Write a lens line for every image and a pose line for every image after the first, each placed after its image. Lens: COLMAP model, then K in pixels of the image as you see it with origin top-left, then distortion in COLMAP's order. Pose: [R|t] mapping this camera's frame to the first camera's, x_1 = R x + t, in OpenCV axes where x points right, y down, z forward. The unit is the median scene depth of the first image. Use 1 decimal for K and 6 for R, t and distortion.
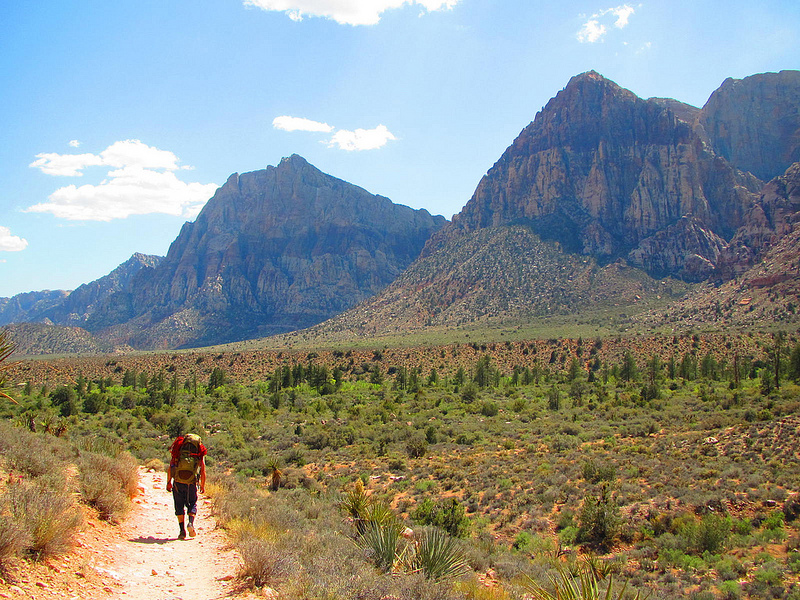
lens RADIAL K [[908.9, 0, 400.0], [0, 908.9, 300.0], [0, 0, 1]] dist [-0.009647, 0.031071]
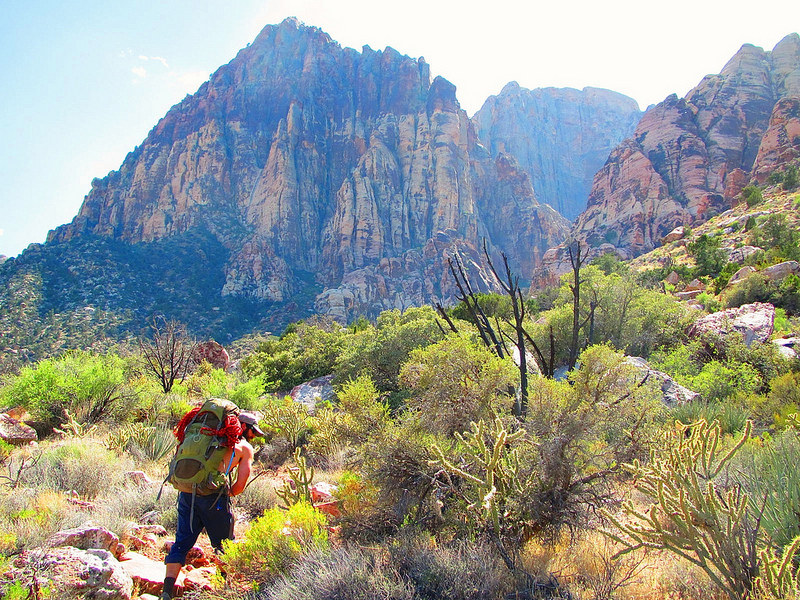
lens RADIAL K [[908.9, 0, 400.0], [0, 908.9, 300.0], [0, 0, 1]] dist [-0.009647, 0.031071]
pose [[0.961939, 0.089102, 0.258331, 0.158128], [-0.048811, 0.986170, -0.158386, 0.015472], [-0.268871, 0.139748, 0.952984, 0.510743]]
